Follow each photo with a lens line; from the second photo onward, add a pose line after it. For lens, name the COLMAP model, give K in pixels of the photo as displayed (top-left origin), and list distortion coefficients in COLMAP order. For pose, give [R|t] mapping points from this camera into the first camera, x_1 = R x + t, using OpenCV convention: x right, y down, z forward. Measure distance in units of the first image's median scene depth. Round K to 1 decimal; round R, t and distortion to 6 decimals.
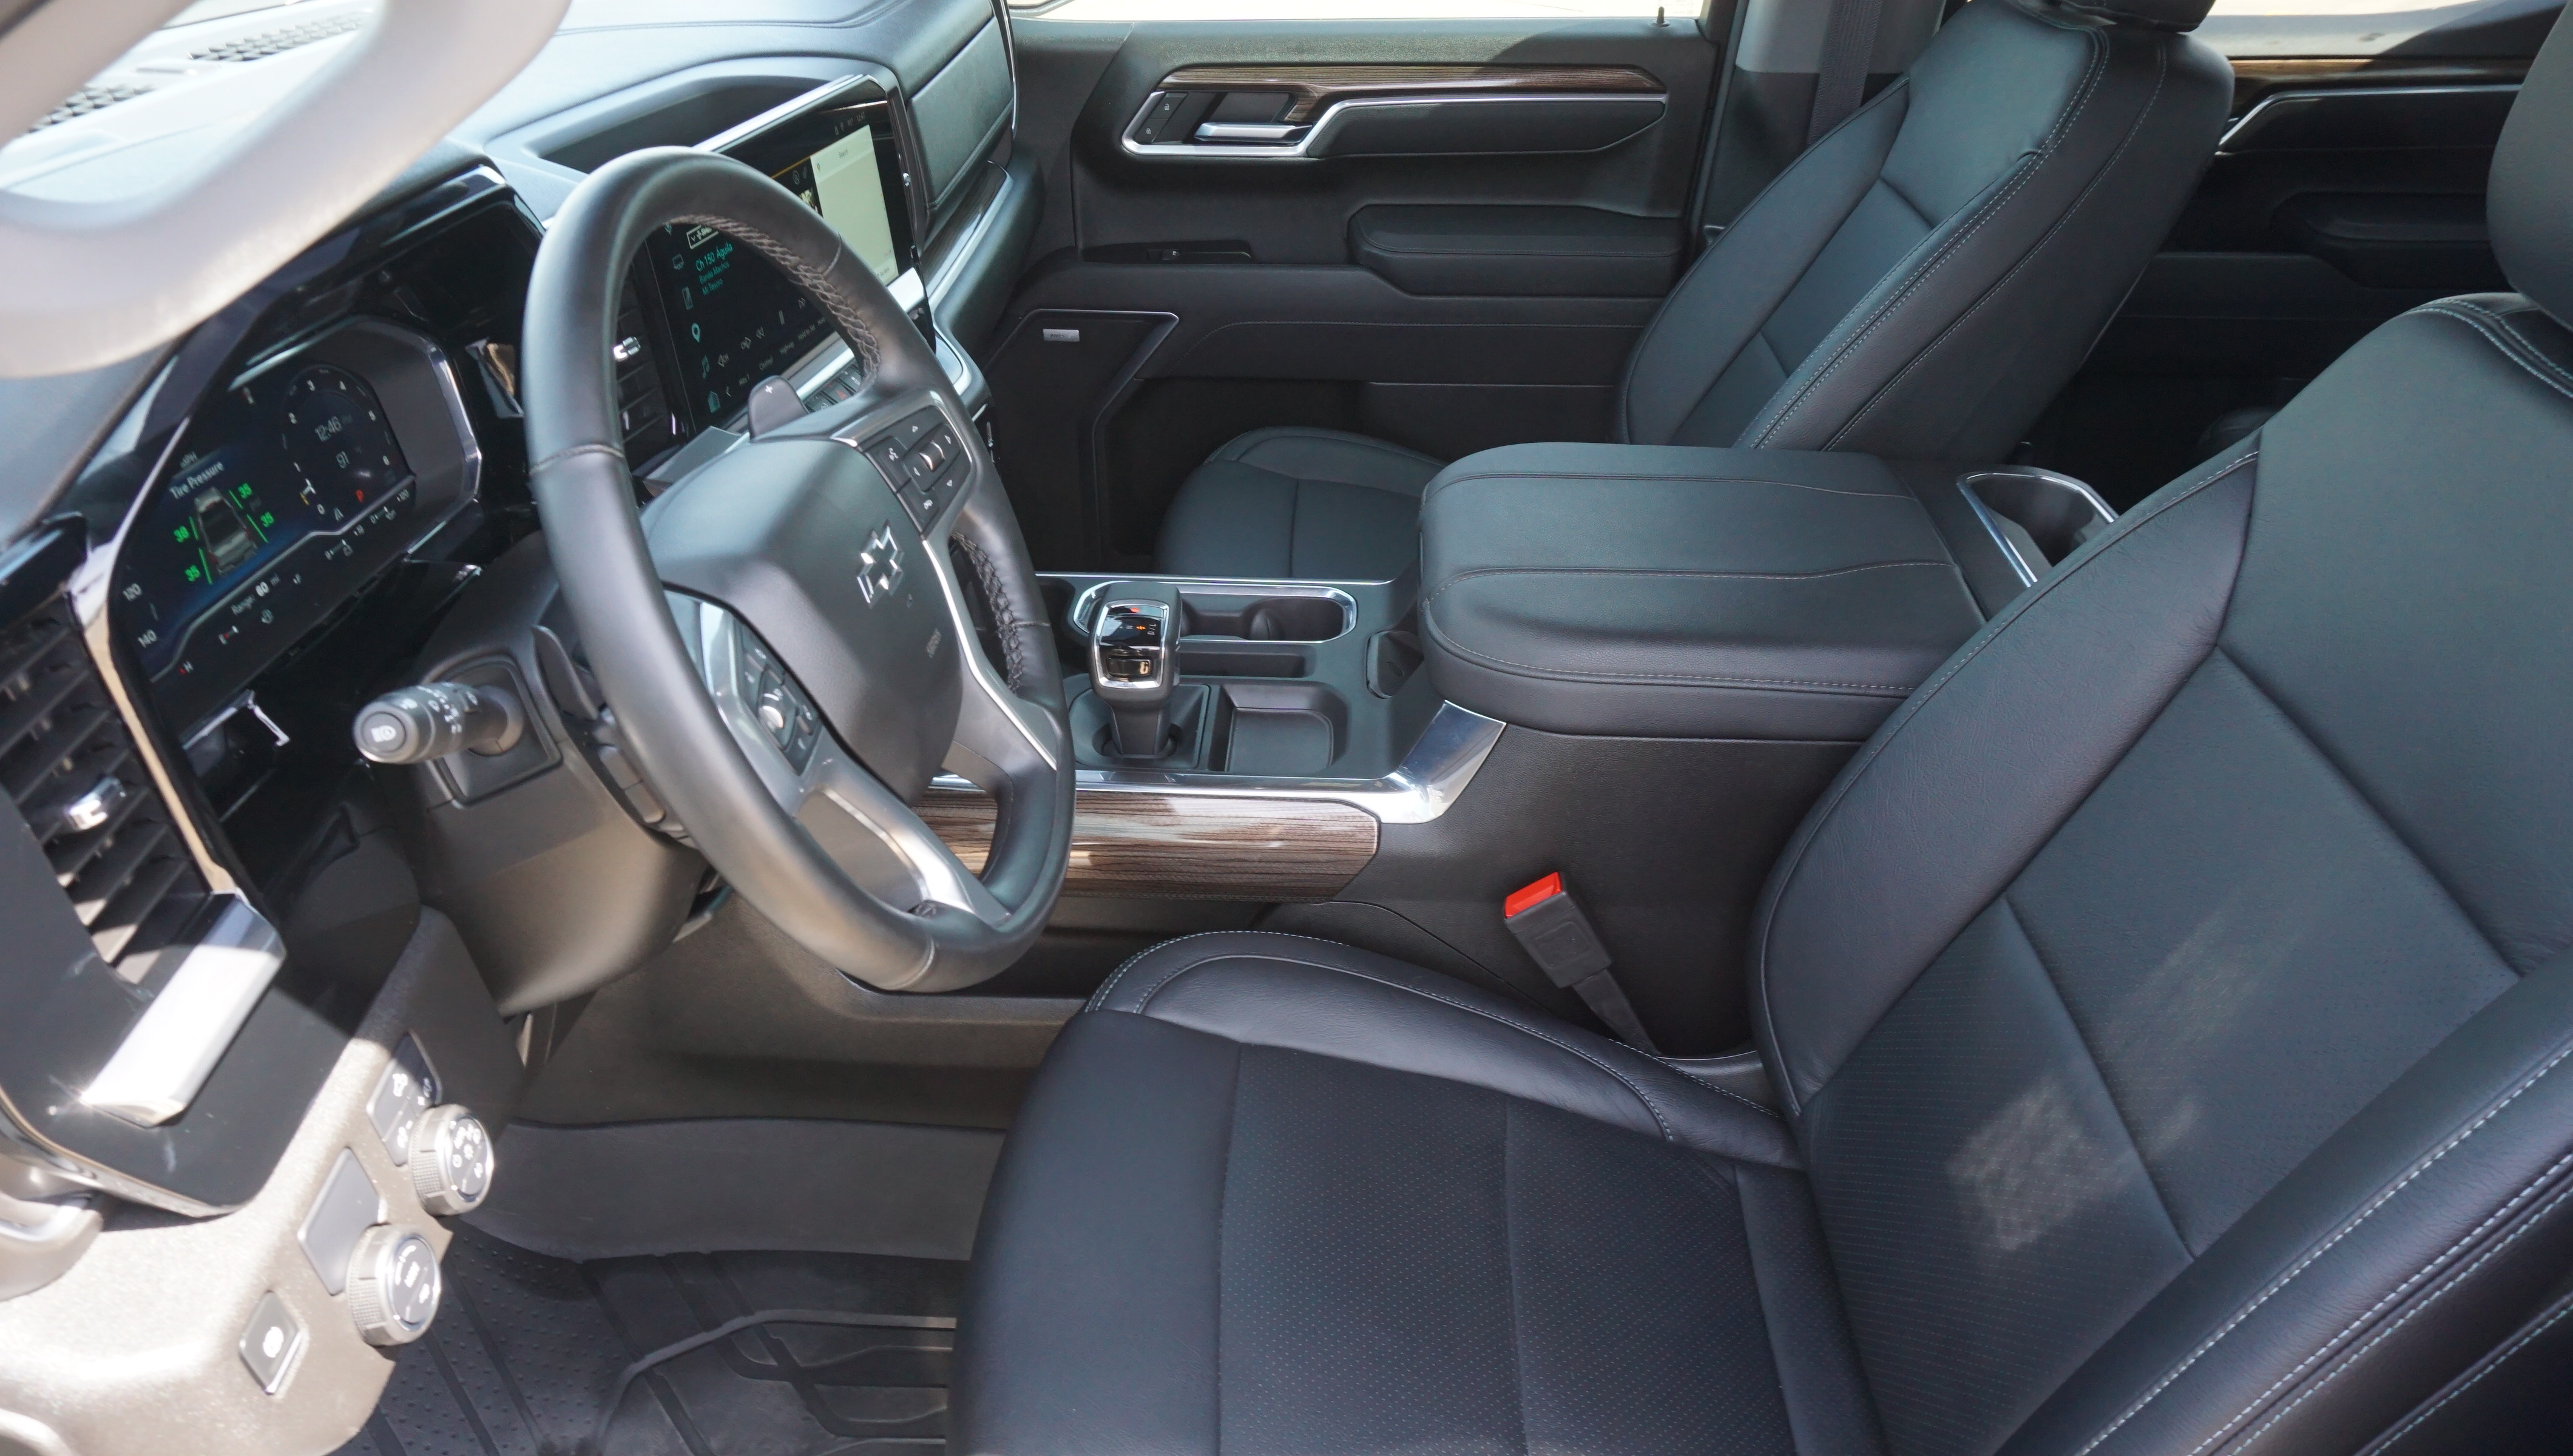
lens RADIAL K [[1718.8, 0, 1297.4], [0, 1718.8, 731.6], [0, 0, 1]] dist [-0.055600, 0.037376]
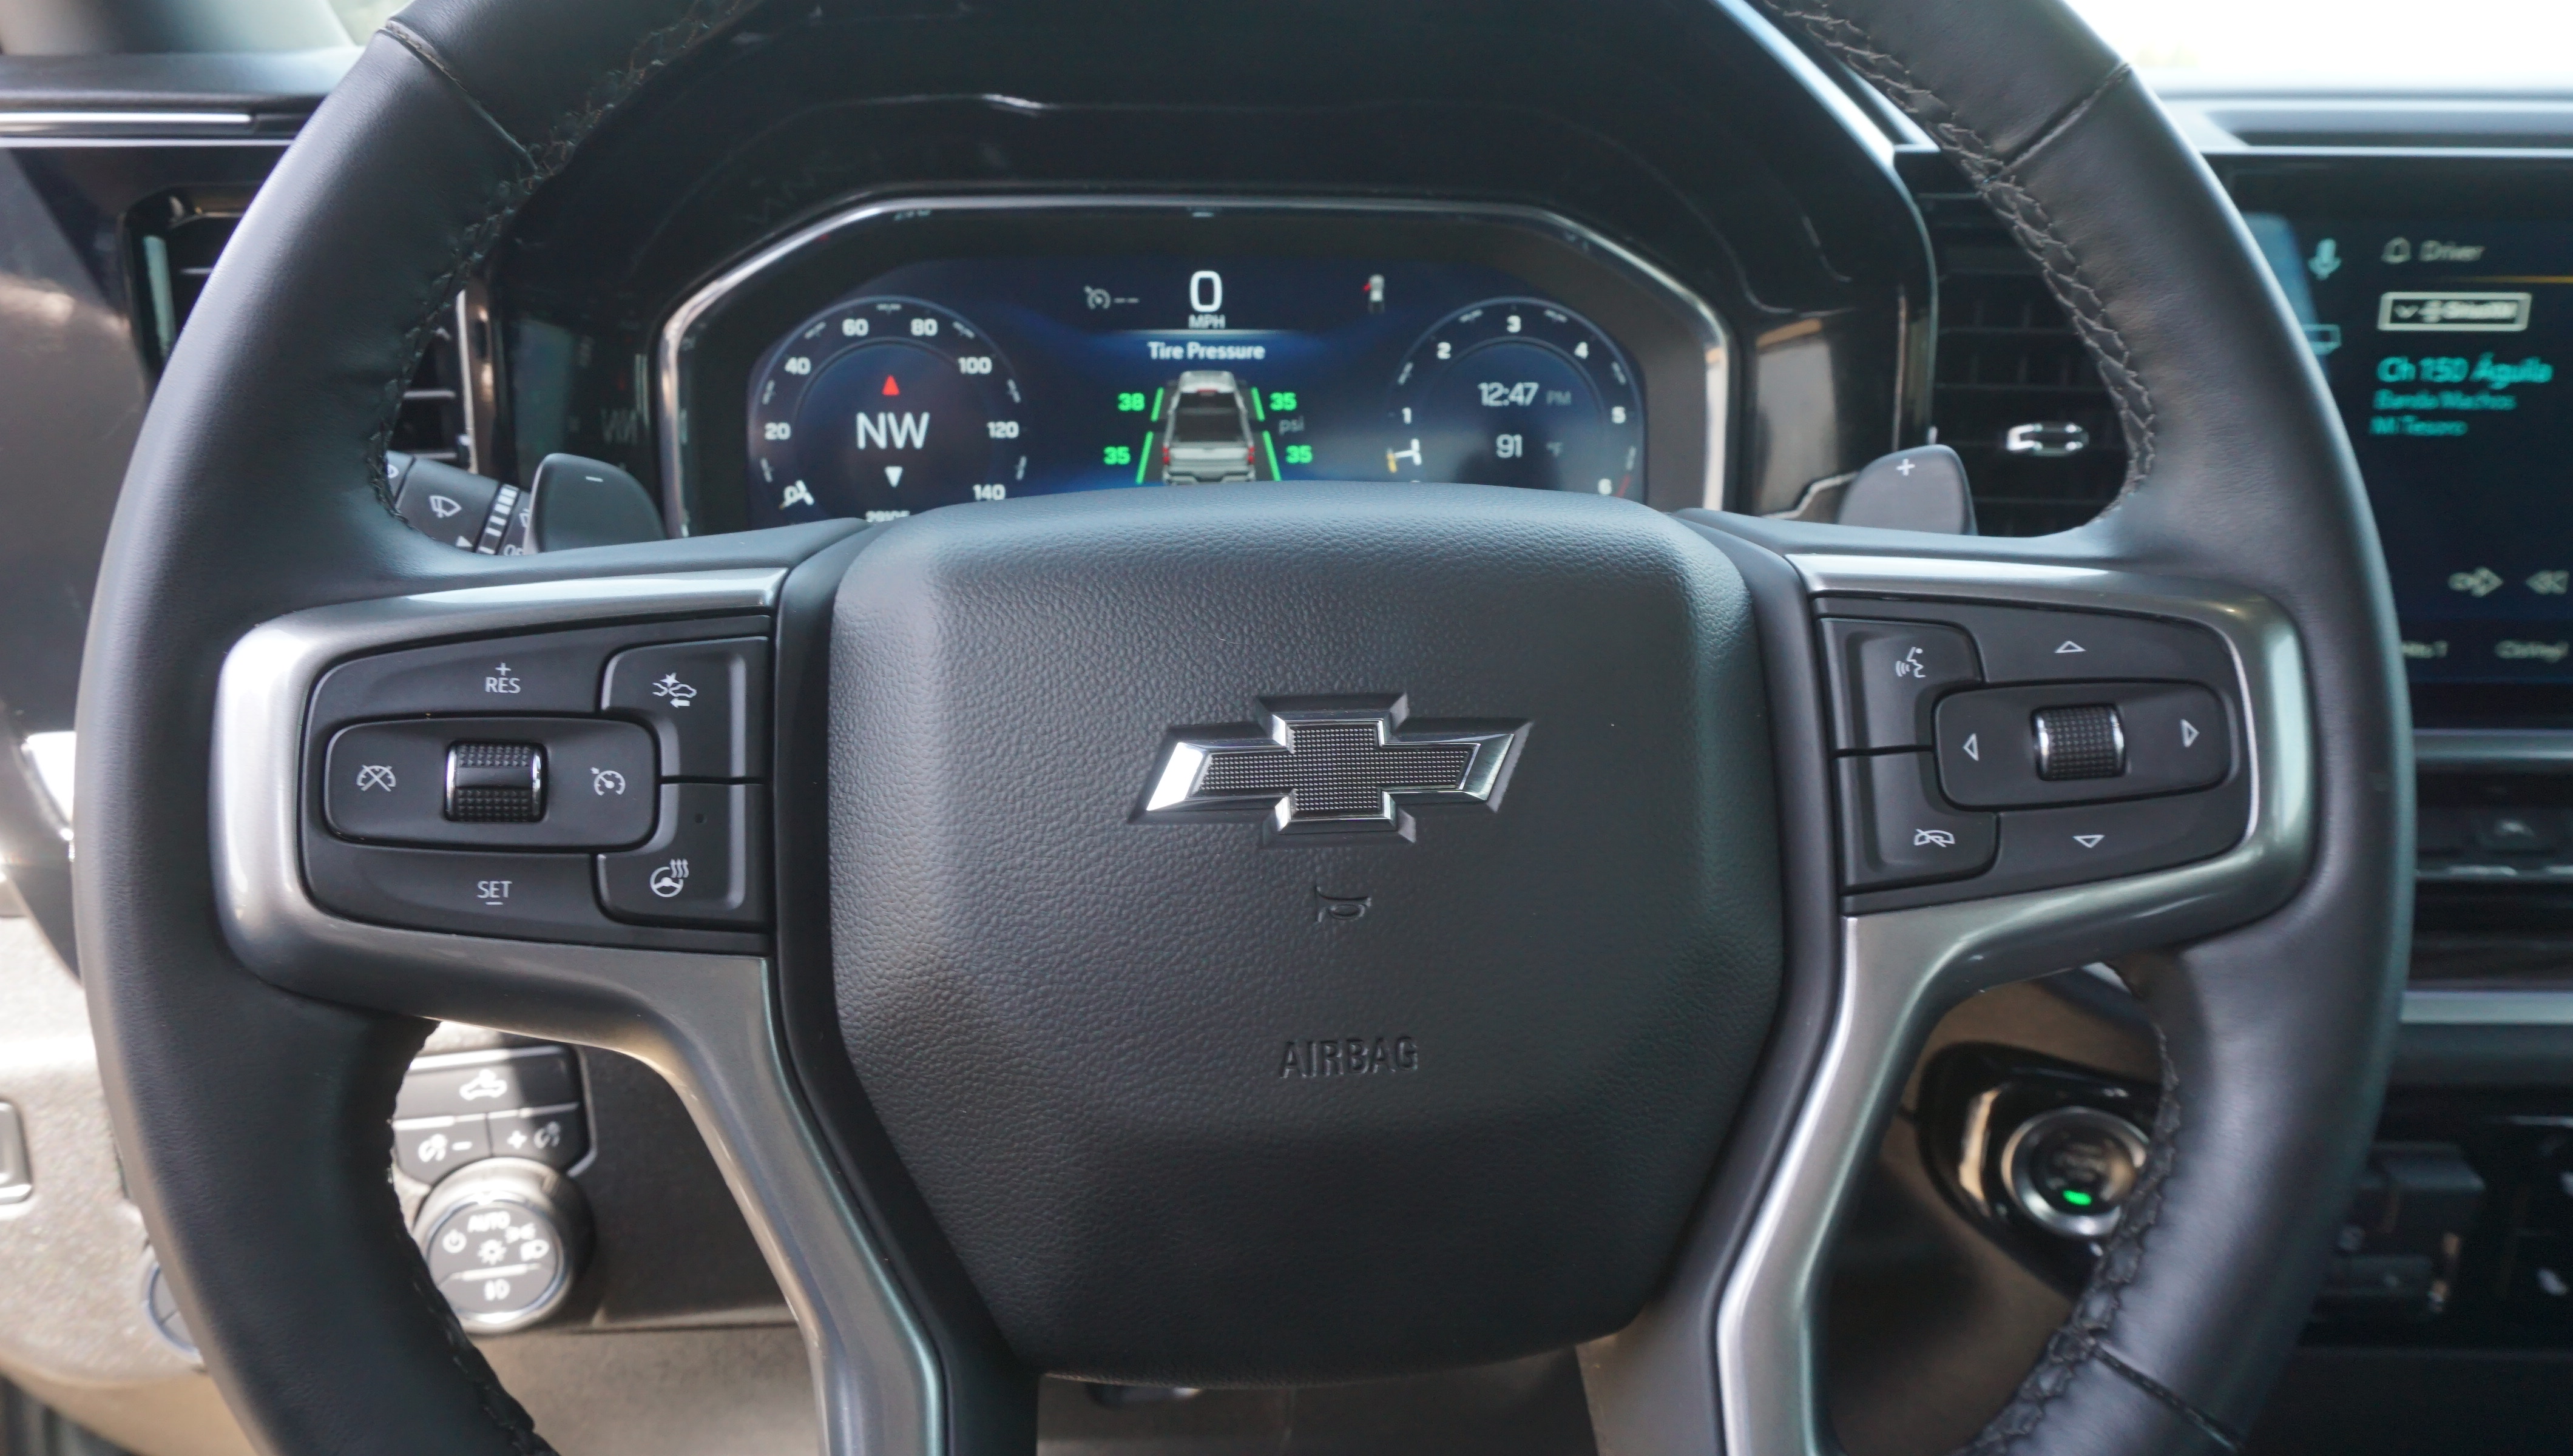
lens RADIAL K [[1735.6, 0, 1283.7], [0, 1735.6, 730.1], [0, 0, 1]] dist [-0.047574, 0.043710]
pose [[0.157488, 0.304323, -0.939460, 0.058869], [-0.514518, 0.837291, 0.184975, -0.110722], [0.842893, 0.454237, 0.288443, 0.588511]]
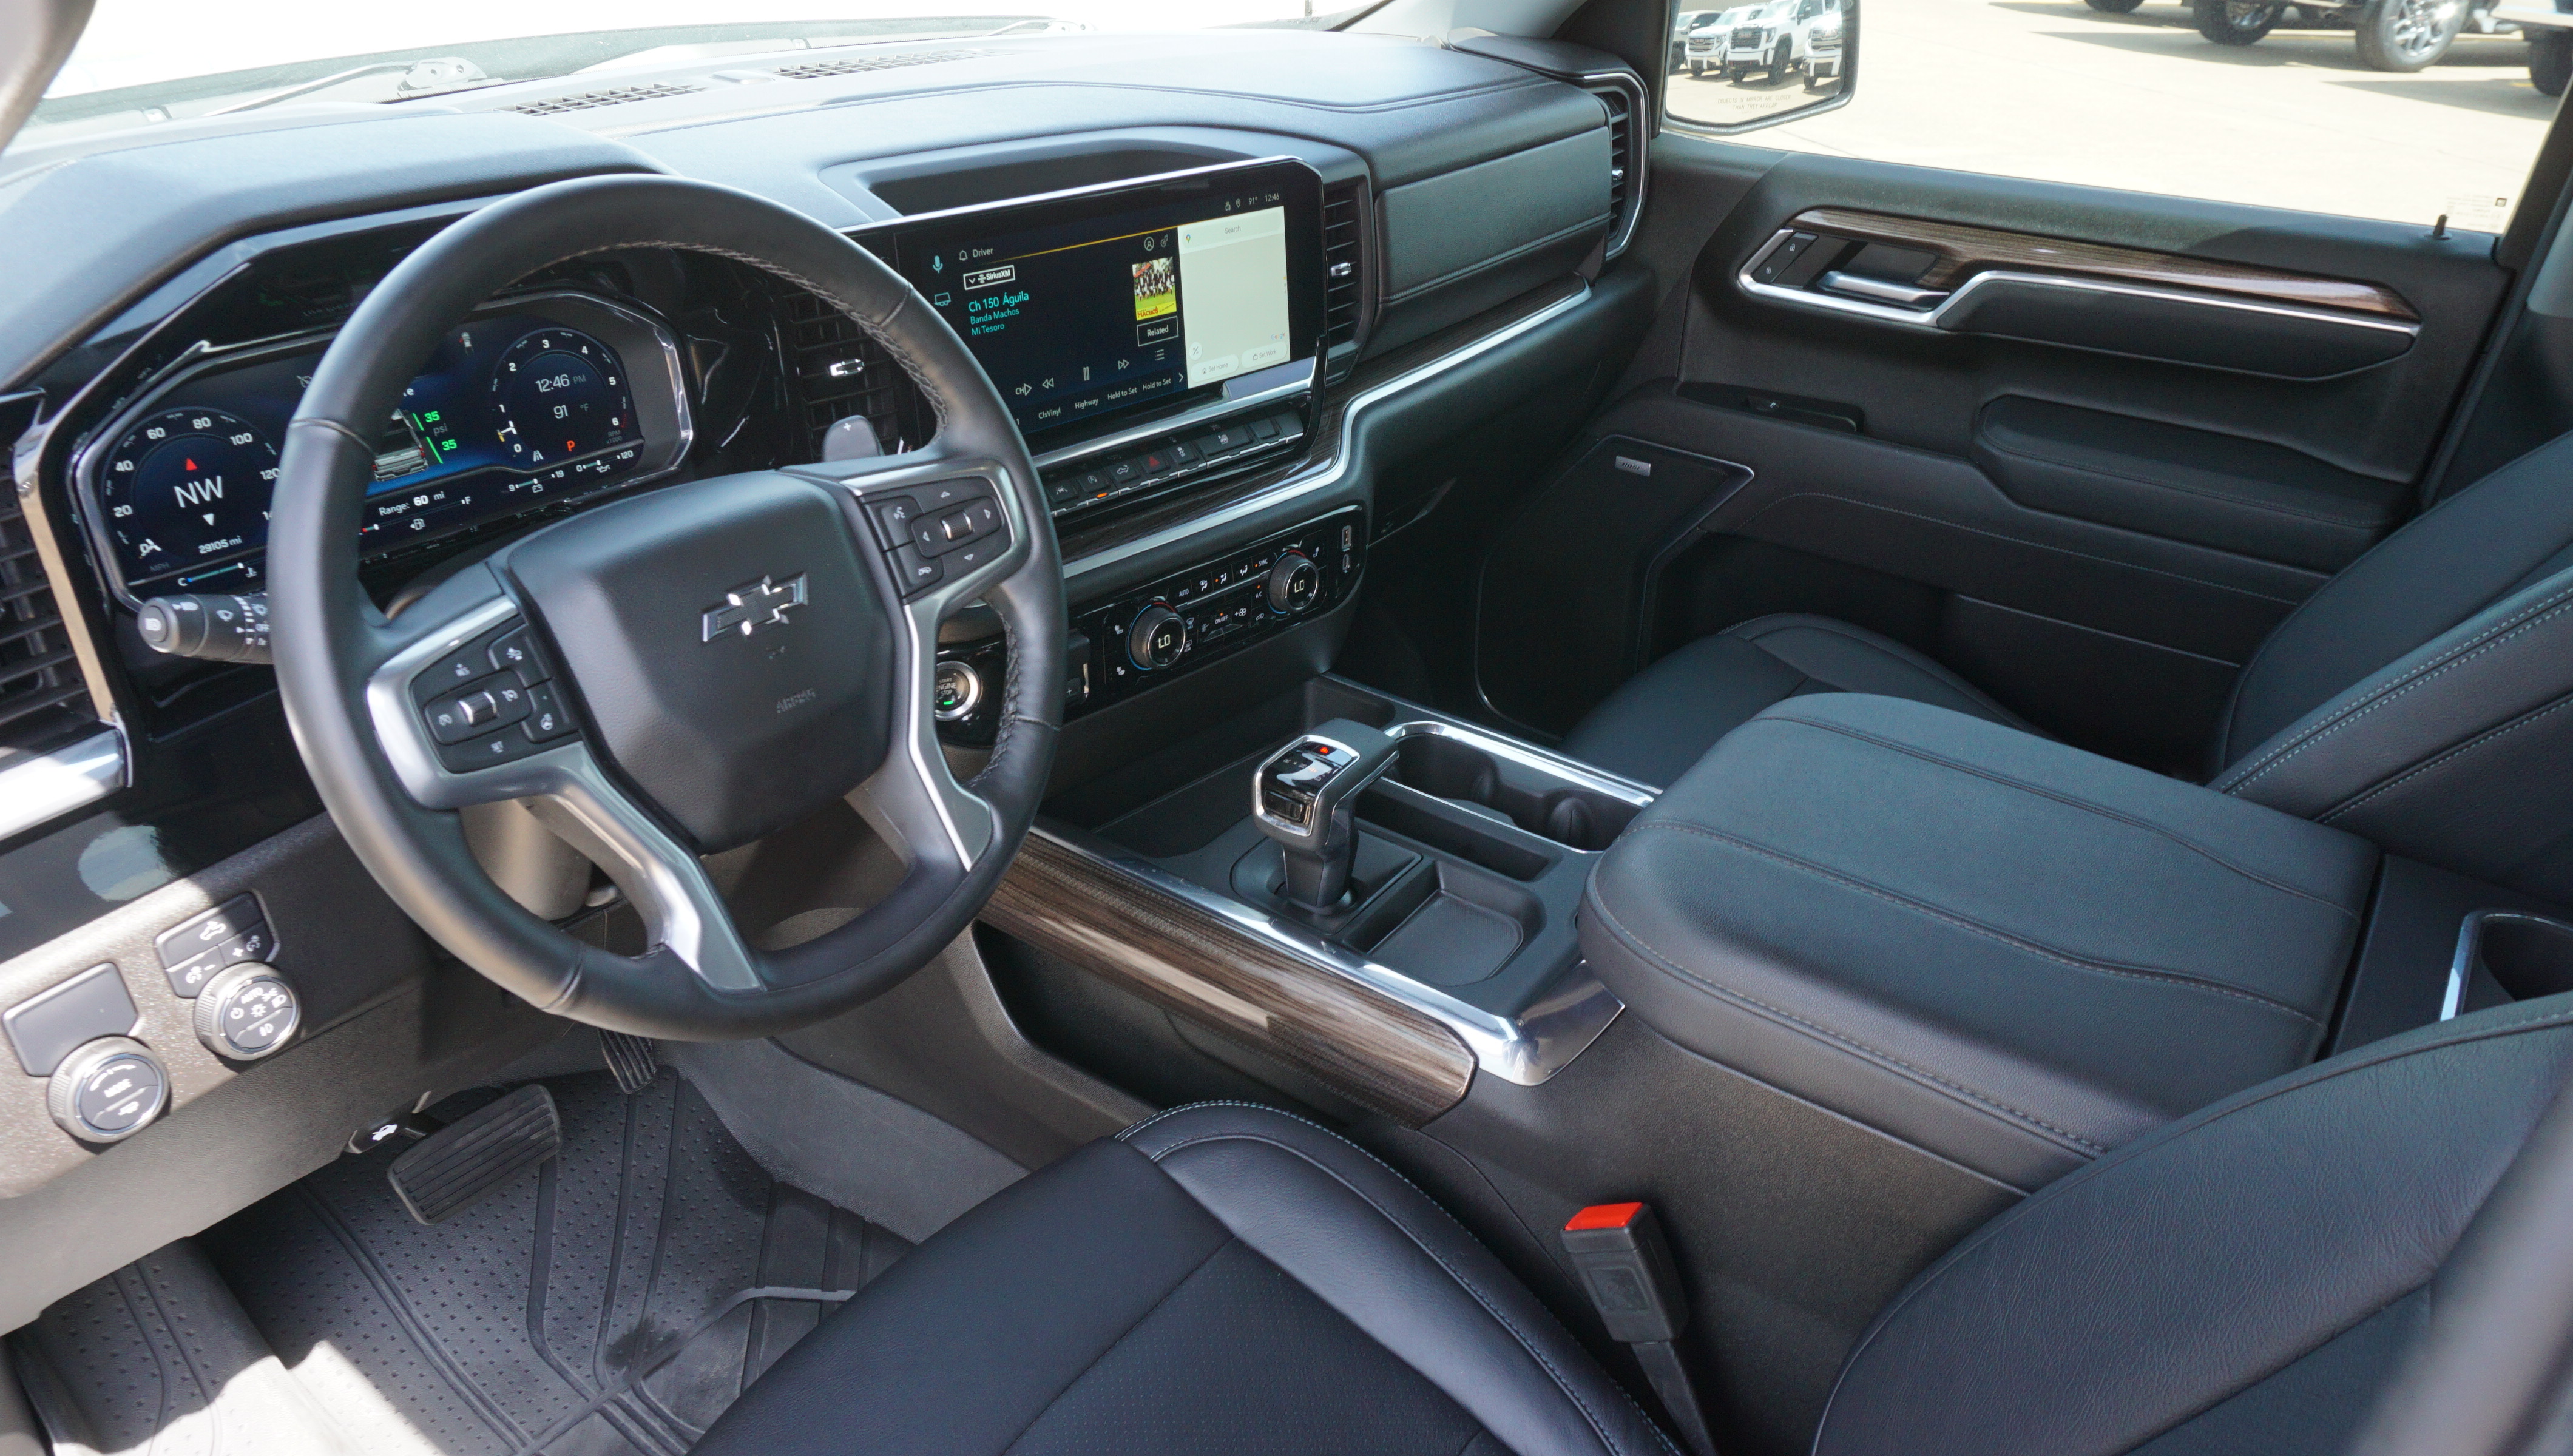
lens RADIAL K [[1735.6, 0, 1283.7], [0, 1735.6, 730.1], [0, 0, 1]] dist [-0.047574, 0.043710]
pose [[0.830879, 0.278531, -0.481727, 0.346037], [-0.306494, 0.951628, 0.021586, -0.097808], [0.464437, 0.129711, 0.876055, 0.177139]]
